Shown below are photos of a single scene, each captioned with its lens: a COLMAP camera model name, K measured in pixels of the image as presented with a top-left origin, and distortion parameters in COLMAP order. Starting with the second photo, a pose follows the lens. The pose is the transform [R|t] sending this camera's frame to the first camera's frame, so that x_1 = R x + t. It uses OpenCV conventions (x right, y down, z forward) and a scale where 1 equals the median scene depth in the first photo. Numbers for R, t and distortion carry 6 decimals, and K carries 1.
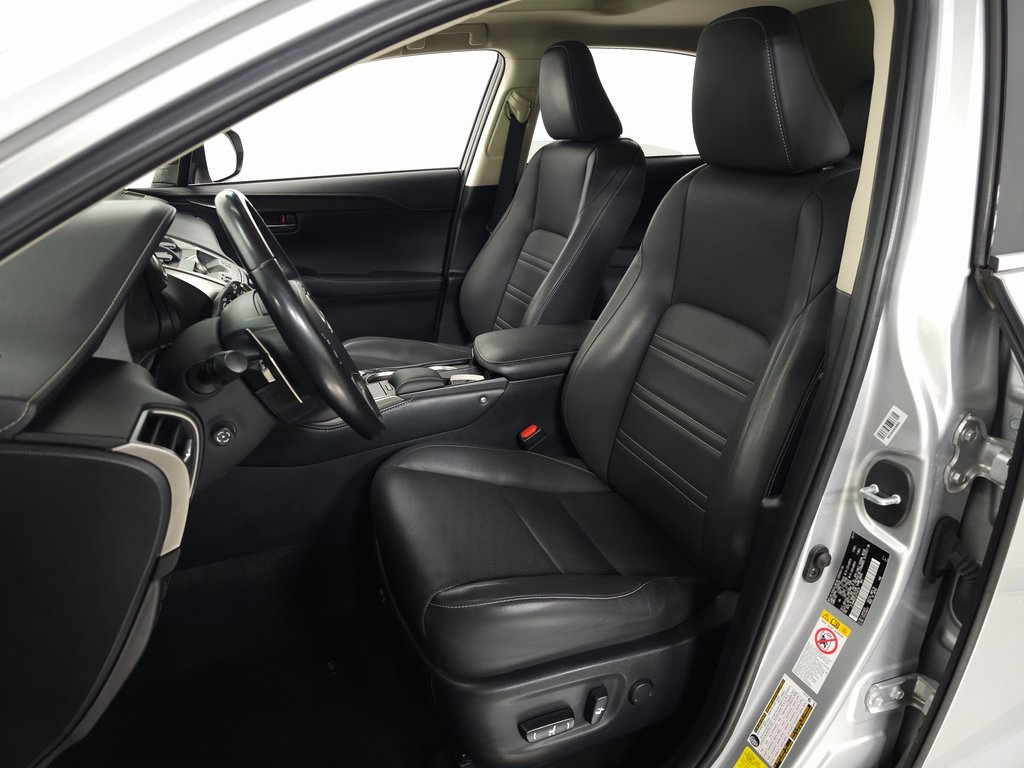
lens RADIAL K [[676.6, 0, 512.0], [0, 676.6, 384.0], [0, 0, 1]] dist [0.040111, -0.045479]
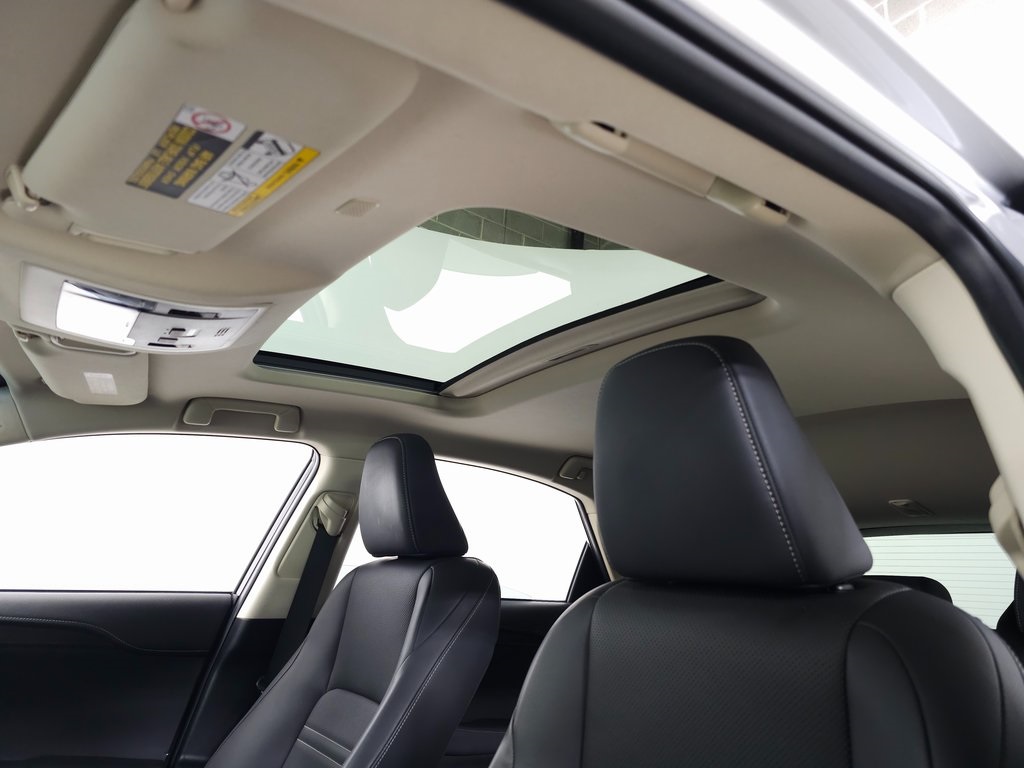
lens RADIAL K [[676.6, 0, 512.0], [0, 676.6, 384.0], [0, 0, 1]] dist [0.040111, -0.045479]
pose [[0.968894, 0.127919, 0.211852, 0.026834], [0.027549, 0.794978, -0.606013, -0.060195], [-0.245939, 0.592998, 0.766725, 0.287912]]
